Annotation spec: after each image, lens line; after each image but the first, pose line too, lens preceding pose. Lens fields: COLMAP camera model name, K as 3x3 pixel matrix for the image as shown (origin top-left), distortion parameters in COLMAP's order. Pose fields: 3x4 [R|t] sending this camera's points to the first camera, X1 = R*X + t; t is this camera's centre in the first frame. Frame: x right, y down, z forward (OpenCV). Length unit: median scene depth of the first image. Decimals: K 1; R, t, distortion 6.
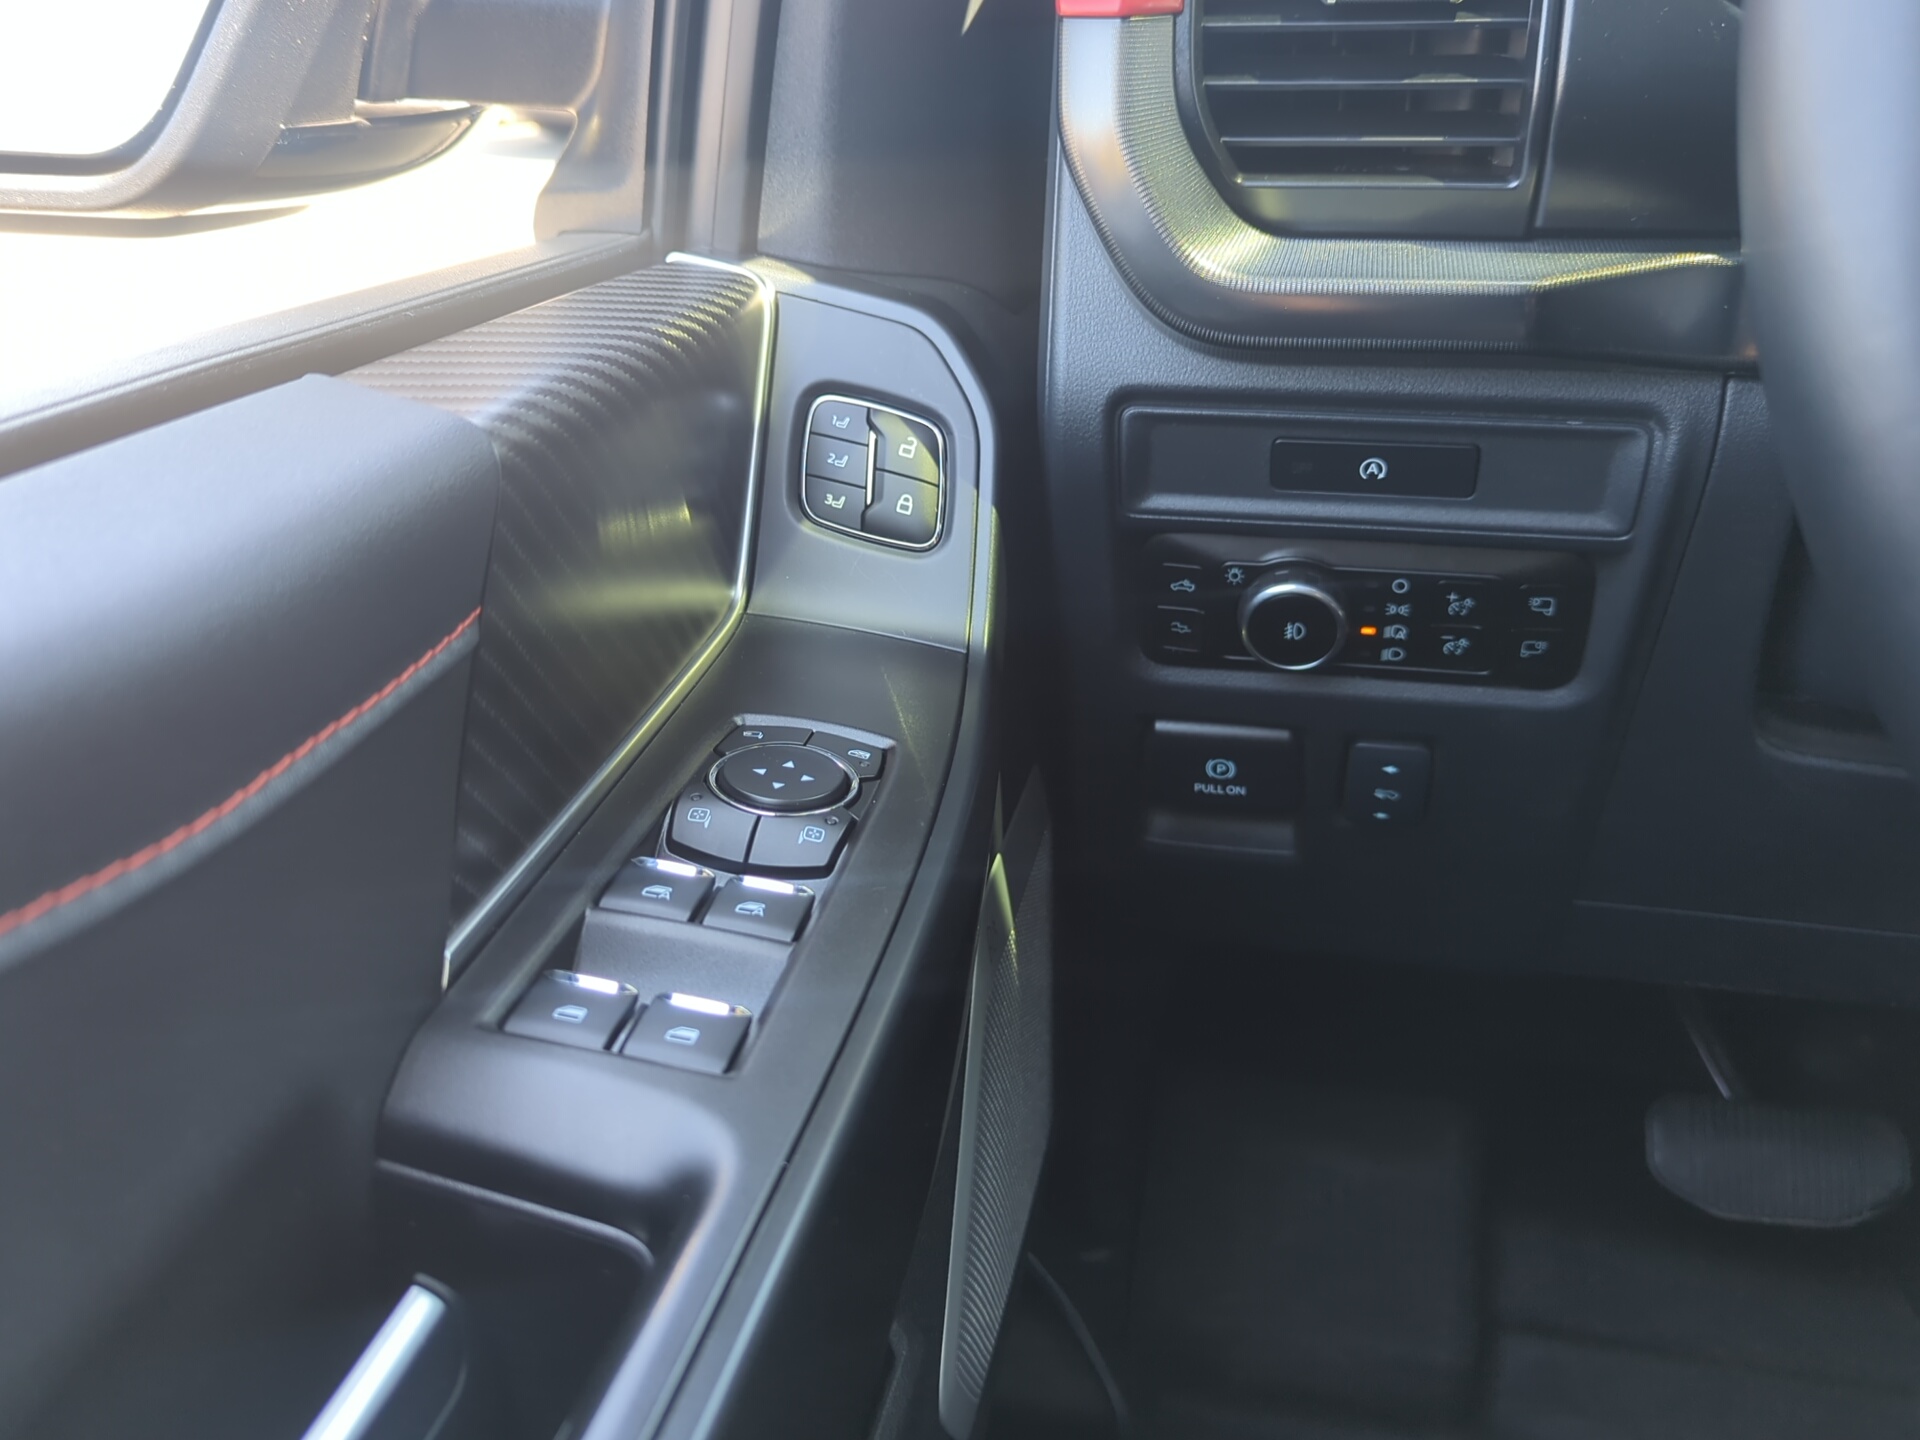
lens RADIAL K [[1663.9, 0, 971.4], [0, 1663.9, 702.6], [0, 0, 1]] dist [0.029782, -0.059209]
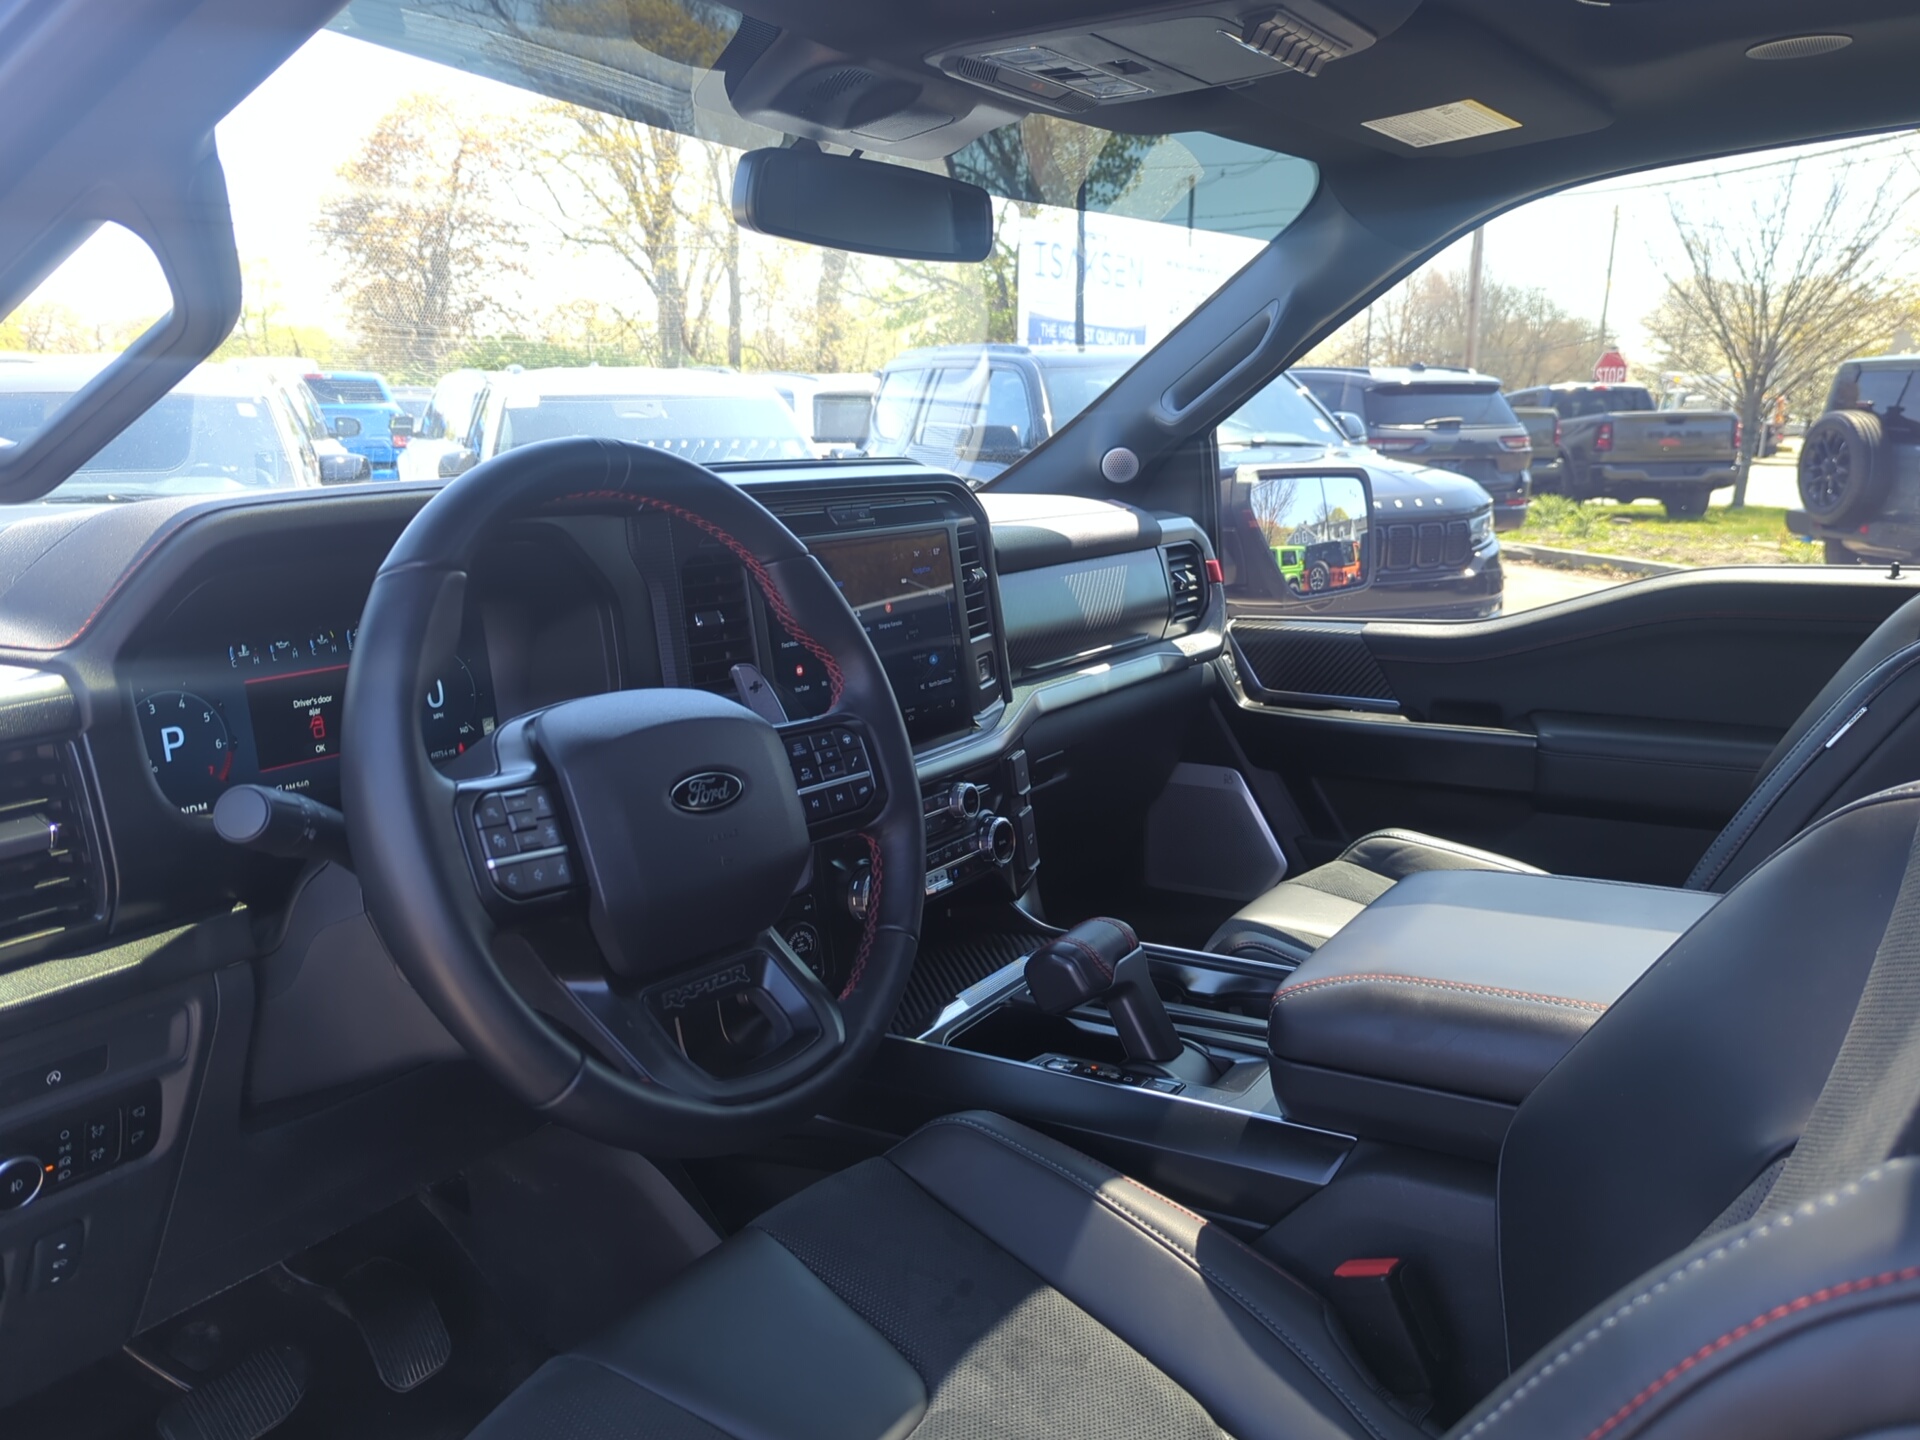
lens RADIAL K [[1557.1, 0, 987.2], [0, 1557.1, 695.9], [0, 0, 1]] dist [0.062371, -0.061555]
pose [[0.329427, -0.153026, 0.931698, -0.957787], [0.394040, 0.919020, 0.011620, -0.137289], [-0.858027, 0.363299, 0.363048, -0.657854]]
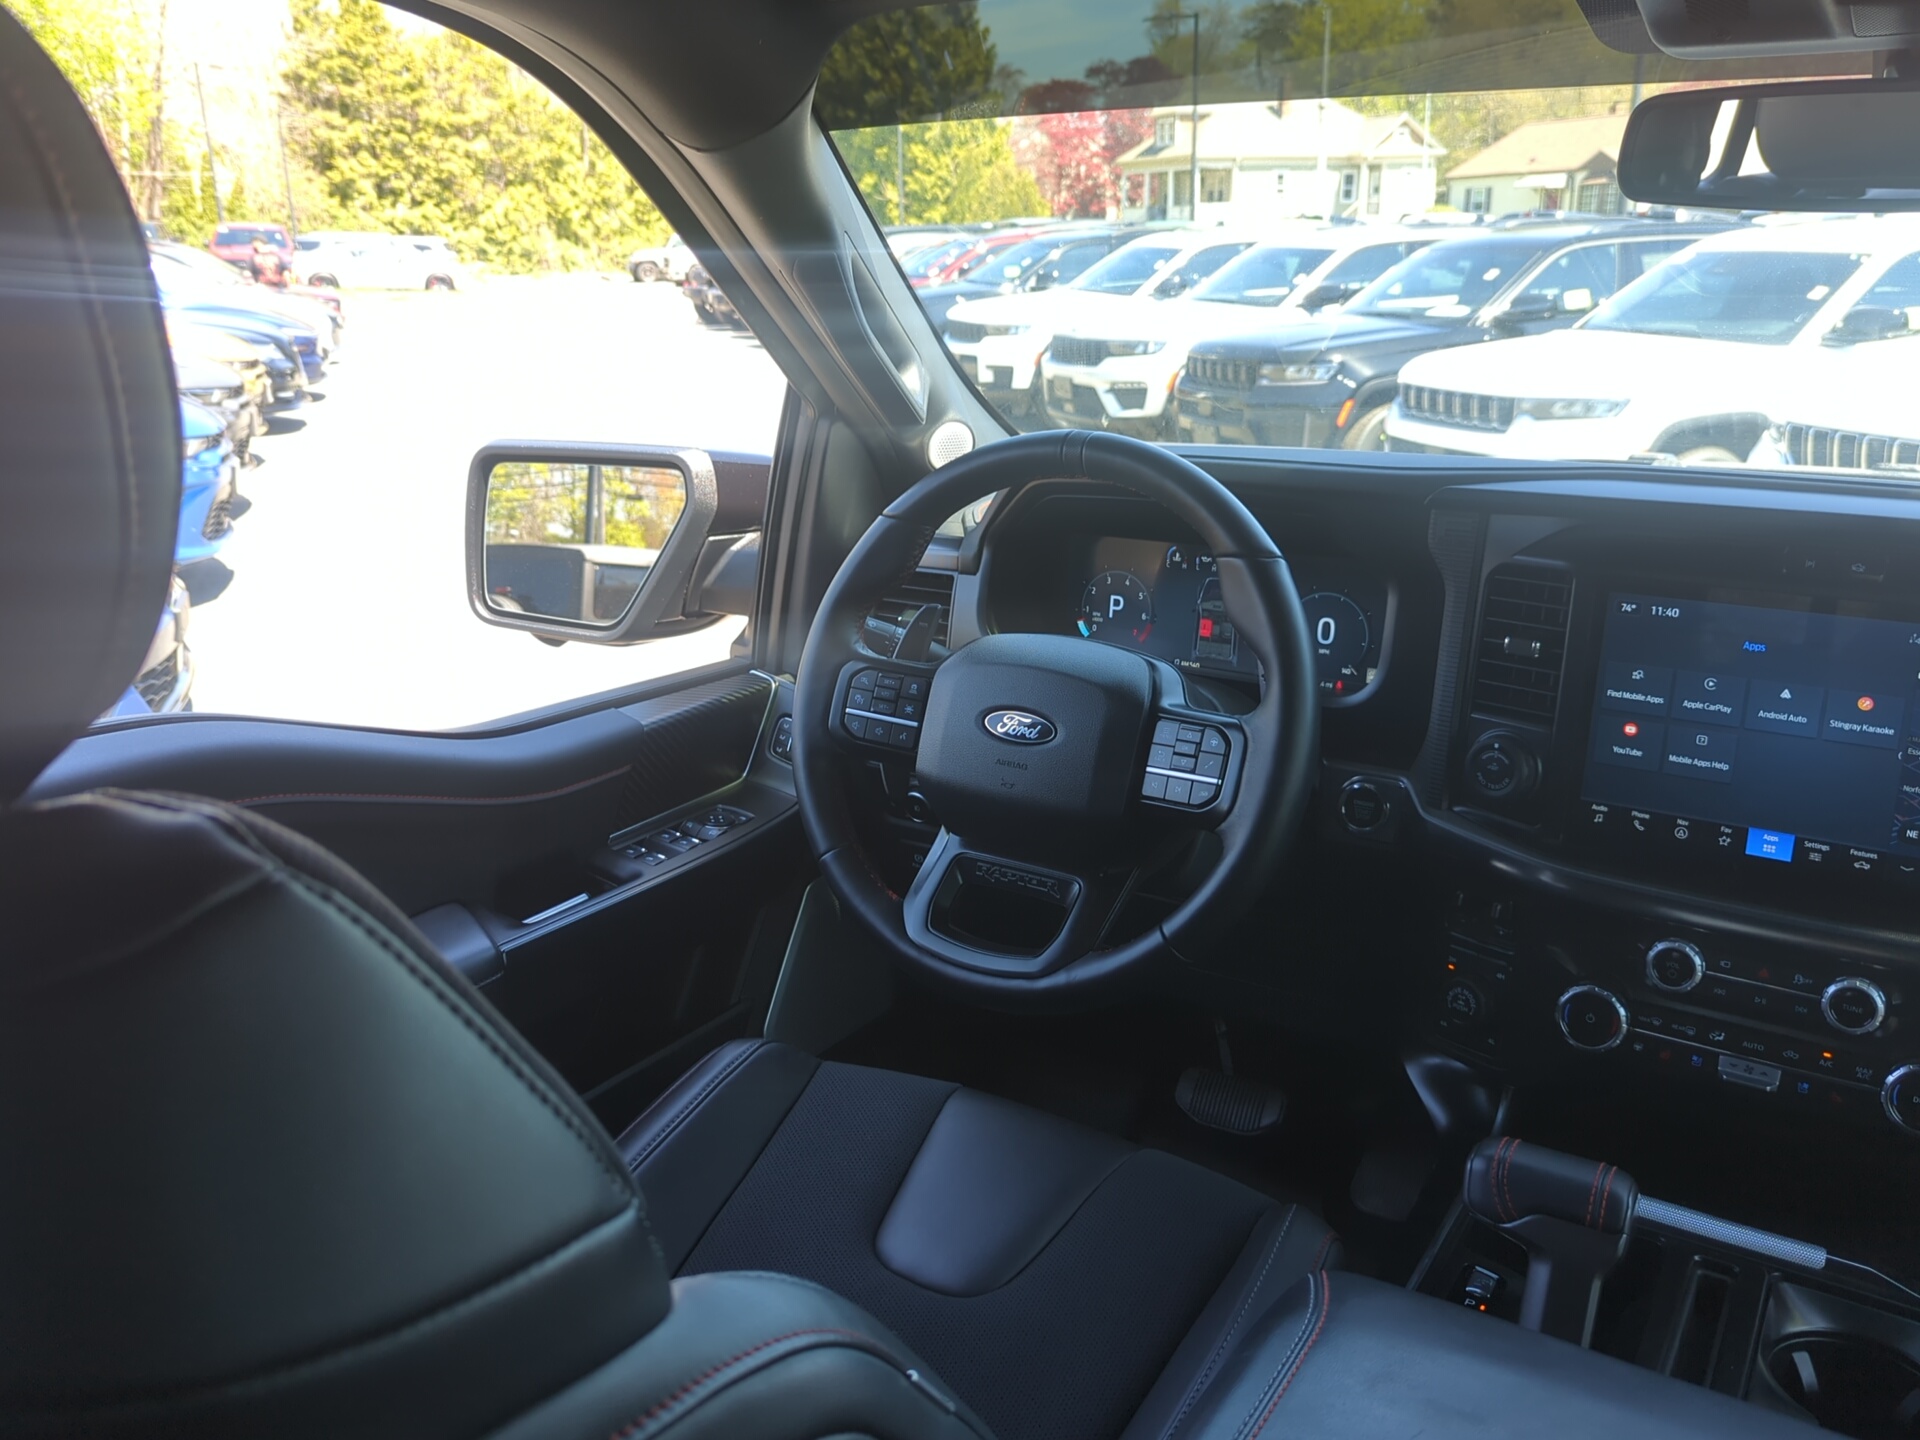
lens RADIAL K [[1565.1, 0, 965.9], [0, 1565.1, 689.4], [0, 0, 1]] dist [0.039884, -0.020589]
pose [[0.939131, 0.106277, -0.326708, 1.262768], [-0.155851, 0.979262, -0.129447, 0.105086], [0.306175, 0.172485, 0.936219, -1.806974]]
